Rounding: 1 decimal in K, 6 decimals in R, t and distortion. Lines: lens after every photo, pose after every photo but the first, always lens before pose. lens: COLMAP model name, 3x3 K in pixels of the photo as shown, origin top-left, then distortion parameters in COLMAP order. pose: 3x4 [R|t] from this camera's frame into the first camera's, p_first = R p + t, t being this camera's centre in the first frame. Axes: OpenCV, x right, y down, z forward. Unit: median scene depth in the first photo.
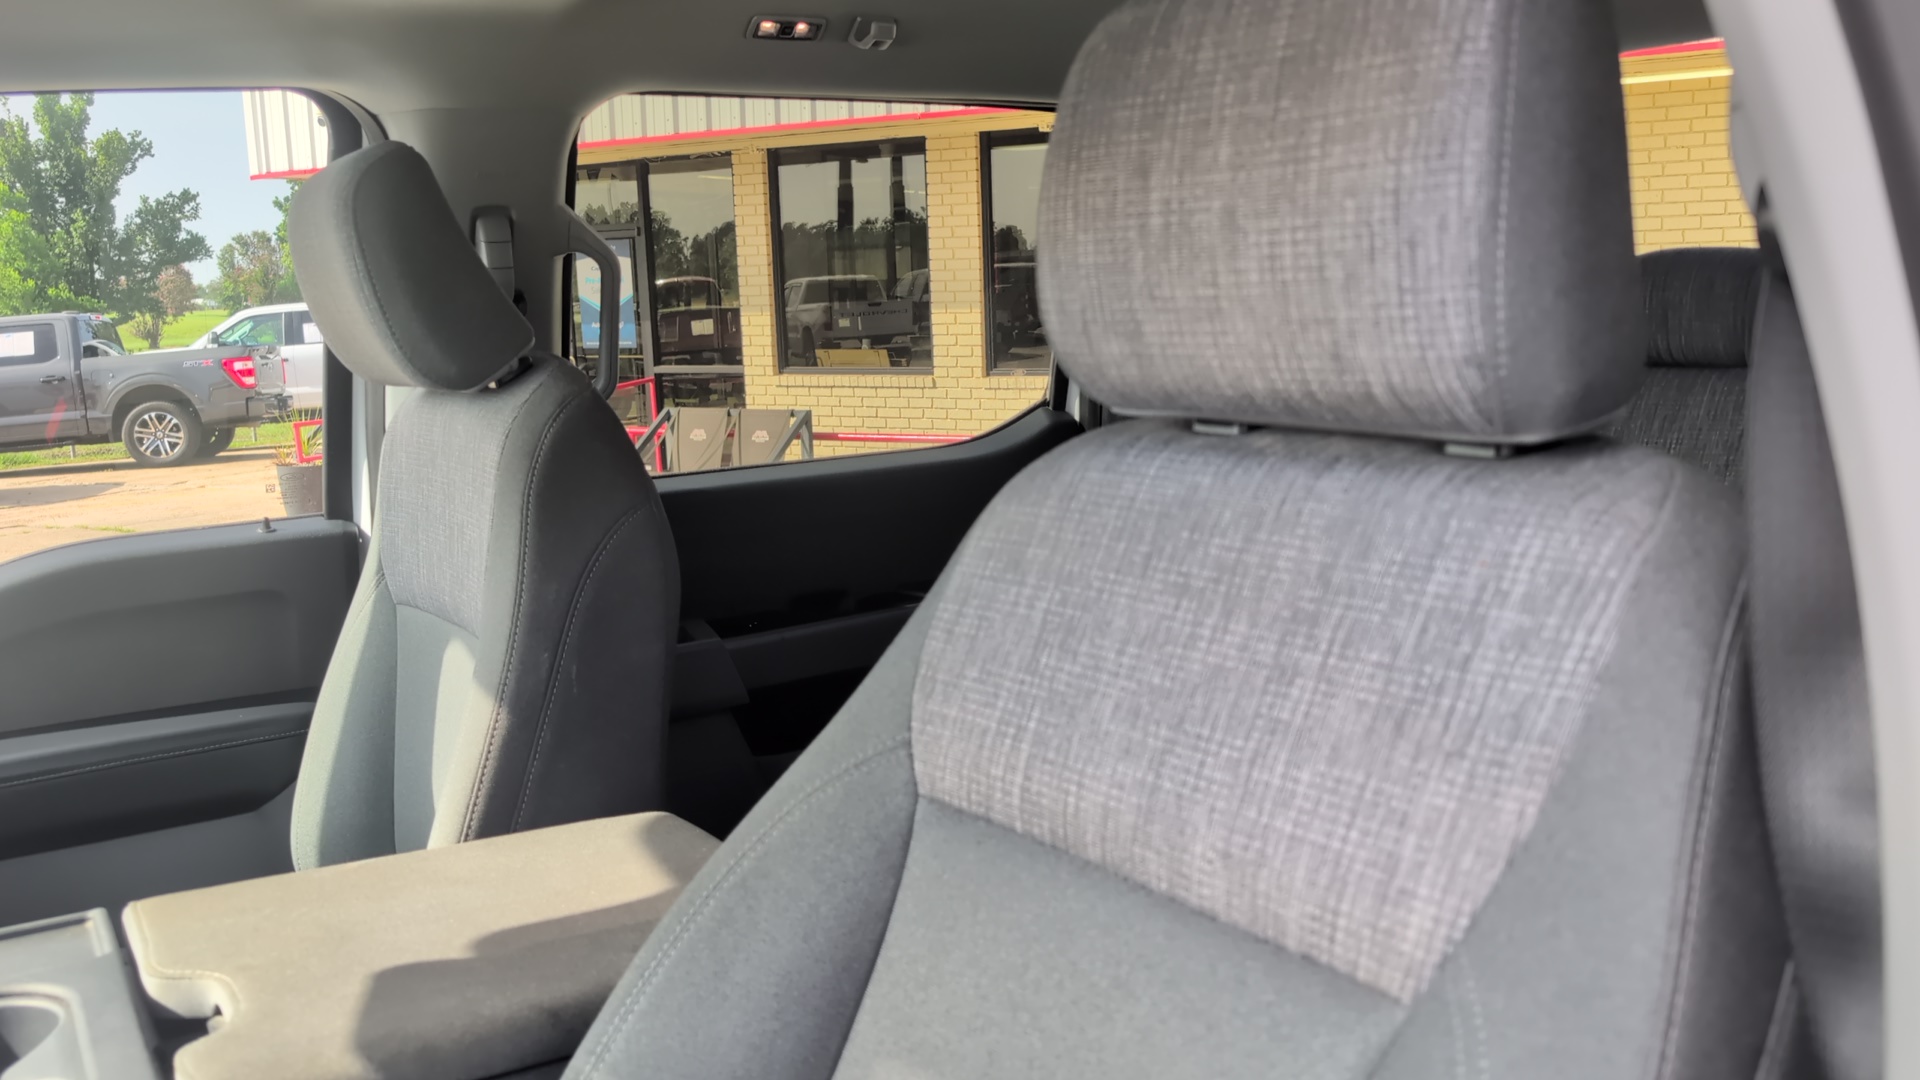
lens RADIAL K [[1610.8, 0, 970.9], [0, 1610.8, 547.8], [0, 0, 1]] dist [0.027760, -0.046733]
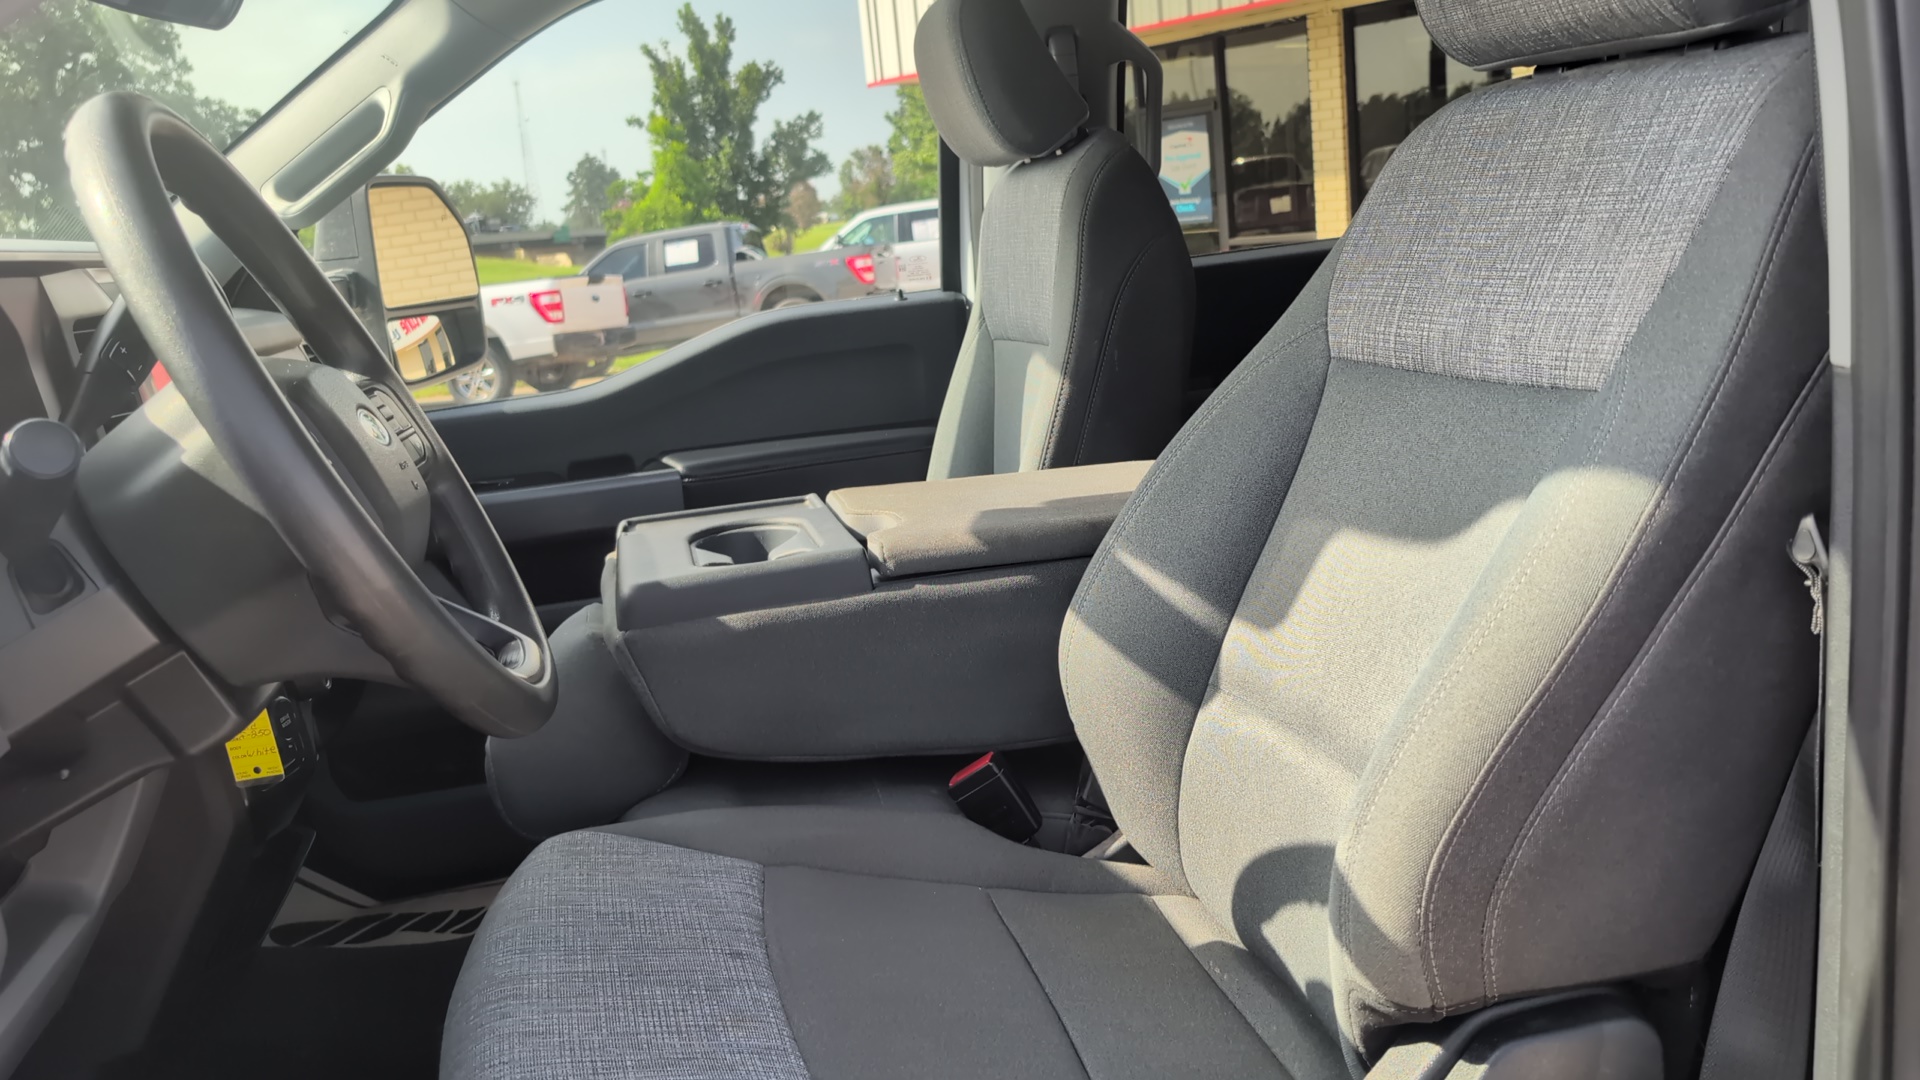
lens RADIAL K [[1610.8, 0, 967.2], [0, 1610.8, 545.7], [0, 0, 1]] dist [0.027760, -0.046733]
pose [[0.936136, 0.011700, -0.351444, 0.111527], [0.012244, 0.997756, 0.065832, 0.144776], [0.351426, -0.065931, 0.933891, -0.310067]]
